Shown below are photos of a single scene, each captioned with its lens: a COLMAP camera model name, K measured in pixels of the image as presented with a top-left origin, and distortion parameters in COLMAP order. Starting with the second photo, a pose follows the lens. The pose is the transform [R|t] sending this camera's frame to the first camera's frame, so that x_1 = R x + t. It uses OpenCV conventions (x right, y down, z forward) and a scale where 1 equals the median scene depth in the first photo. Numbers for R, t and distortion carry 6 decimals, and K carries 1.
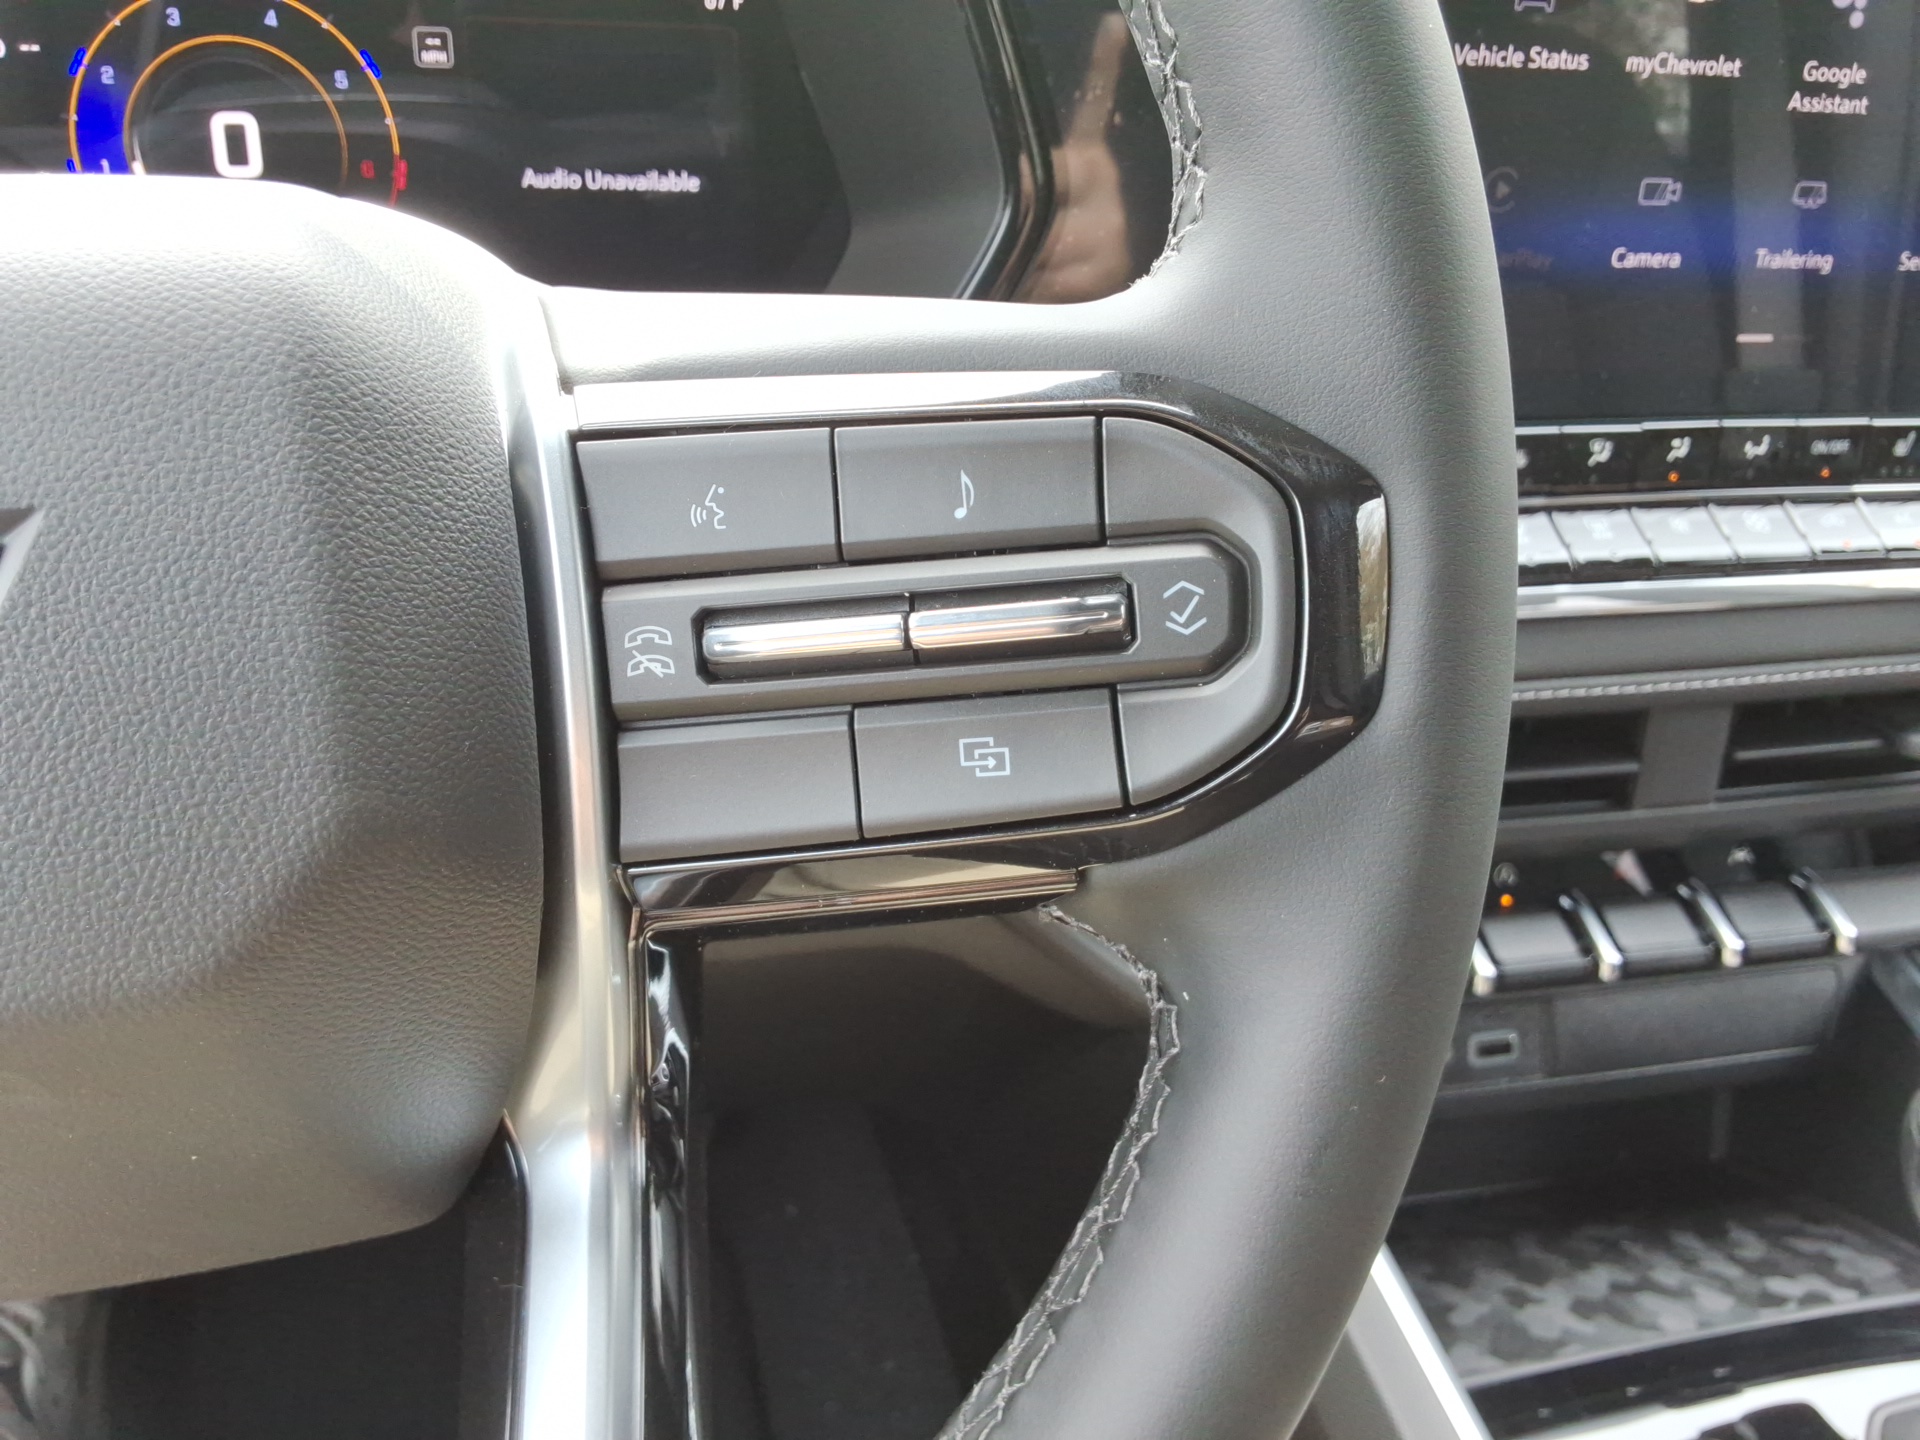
lens RADIAL K [[1539.3, 0, 977.0], [0, 1539.3, 716.6], [0, 0, 1]] dist [0.107044, -0.159475]
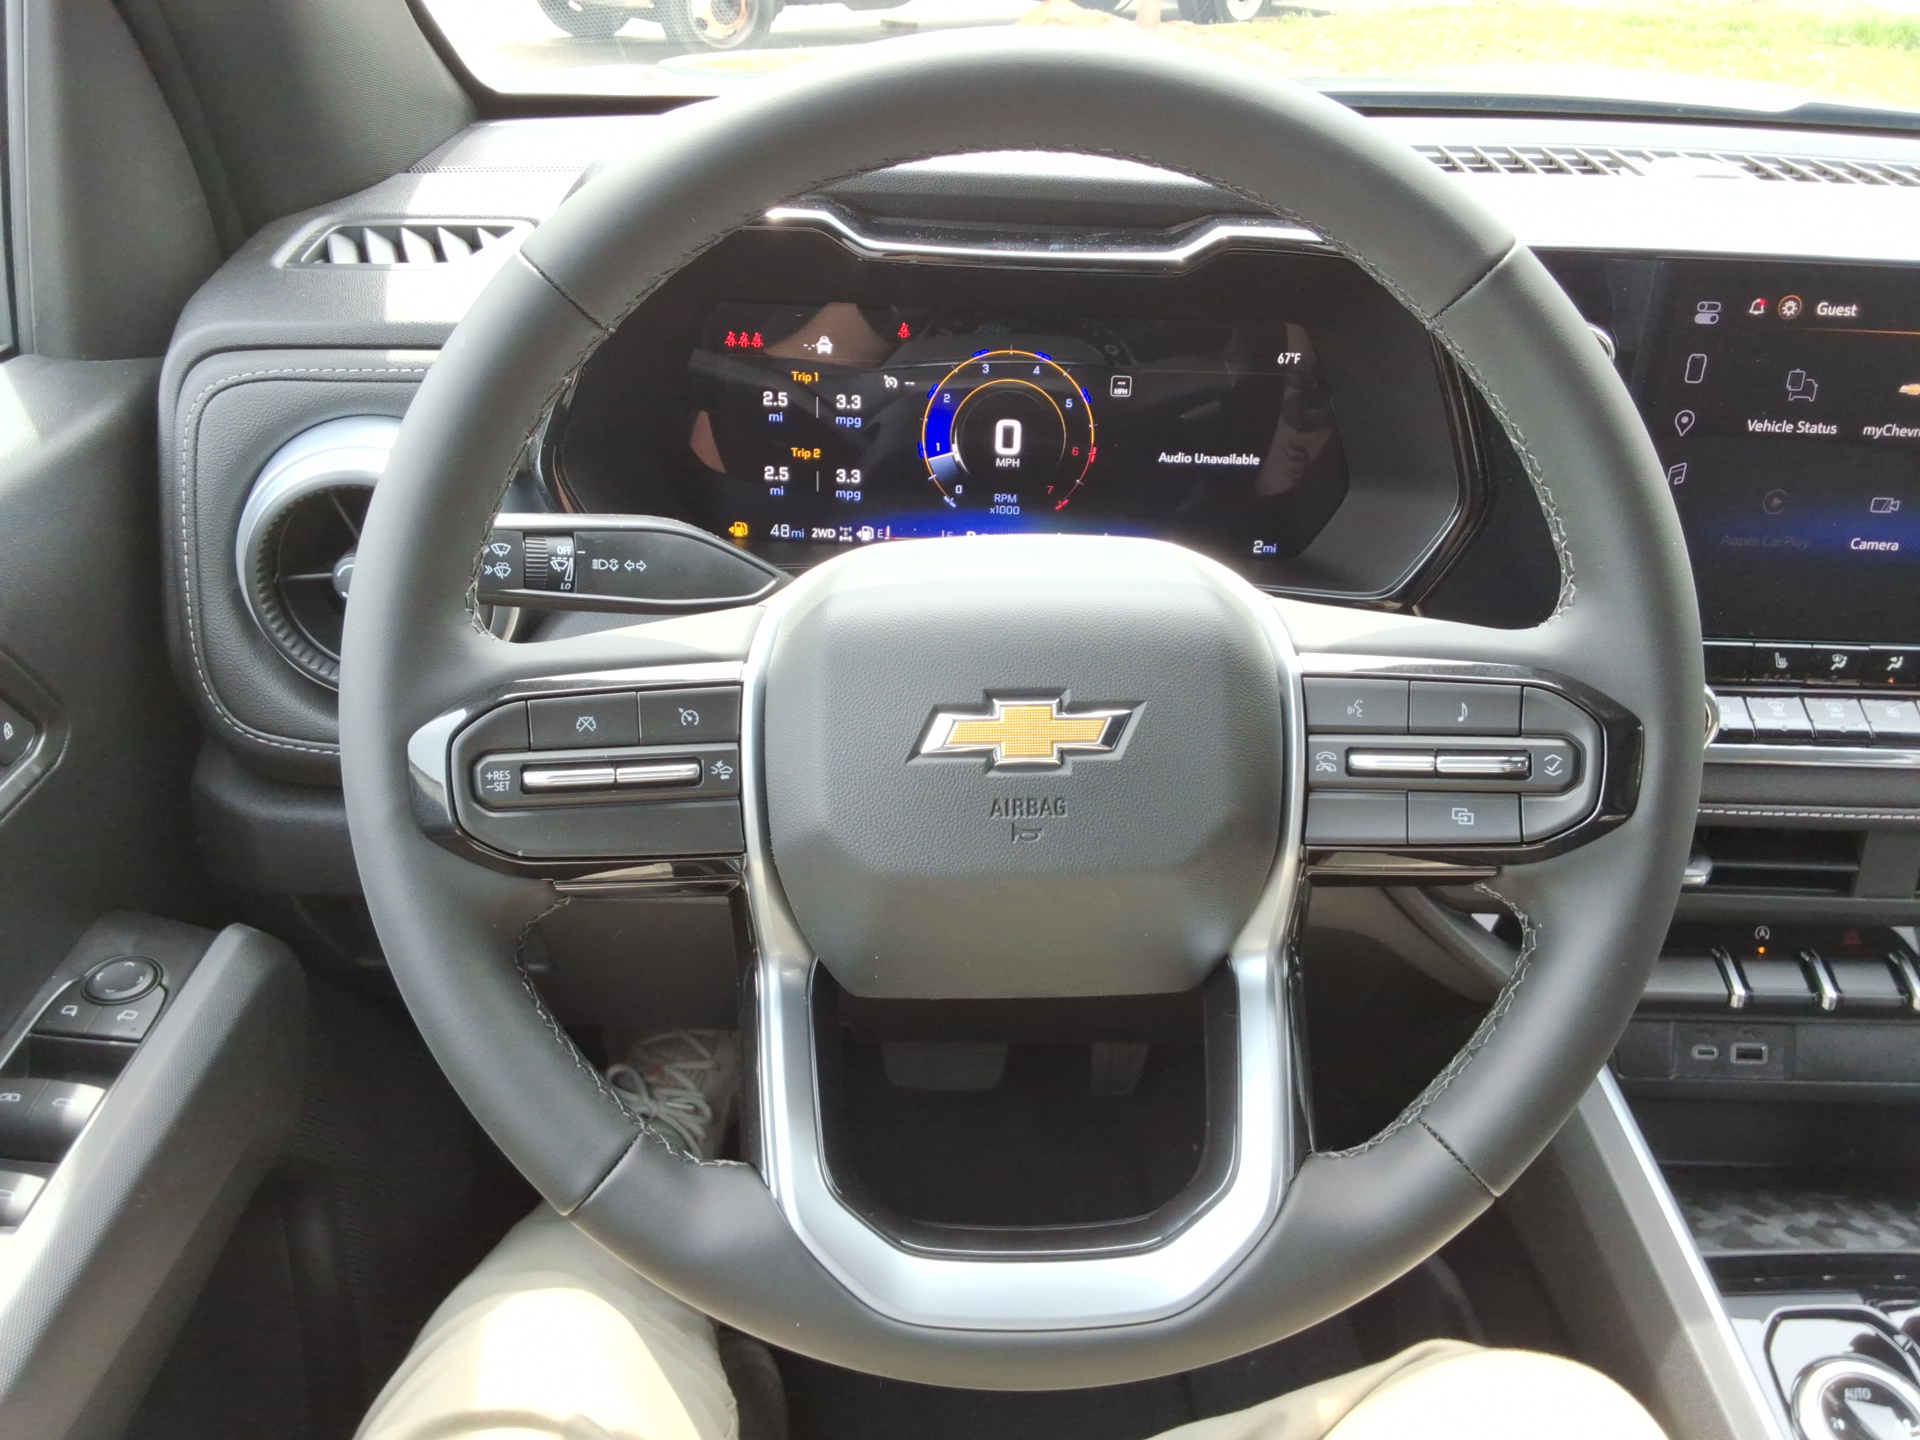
lens RADIAL K [[1539.3, 0, 988.7], [0, 1539.3, 713.6], [0, 0, 1]] dist [0.107044, -0.159475]
pose [[0.975778, 0.082153, -0.202752, -0.204413], [-0.089192, 0.995680, -0.025813, -0.005170], [0.199755, 0.043271, 0.978890, -1.335297]]
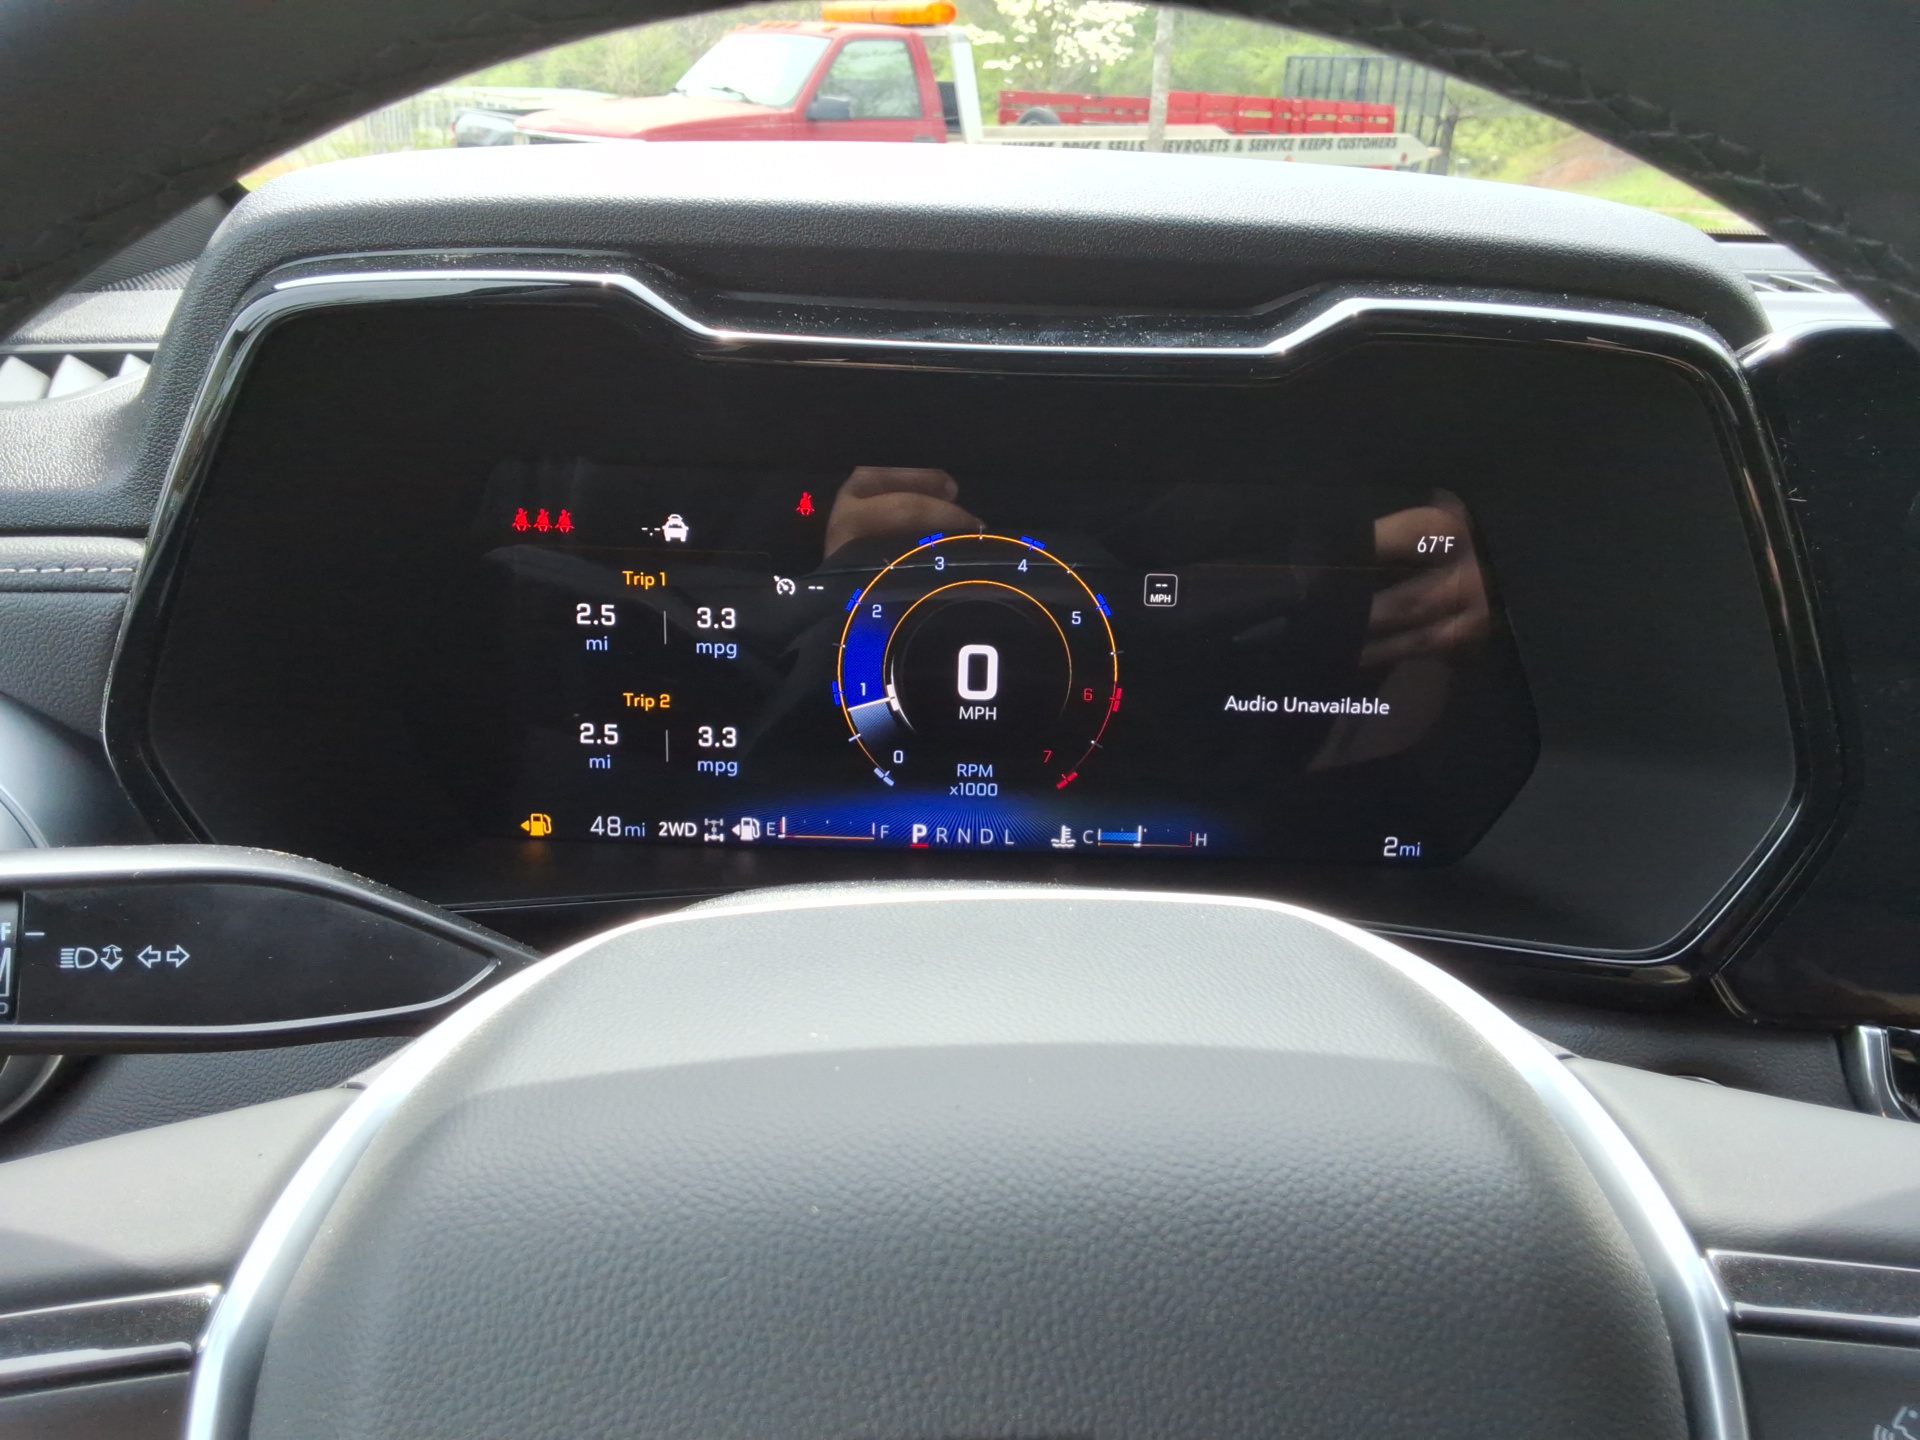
lens RADIAL K [[1539.3, 0, 993.6], [0, 1539.3, 696.4], [0, 0, 1]] dist [0.107044, -0.159475]
pose [[0.975807, 0.042625, -0.214438, -0.426063], [-0.081871, 0.980688, -0.177616, -0.292491], [0.202726, 0.190876, 0.960452, -0.058476]]
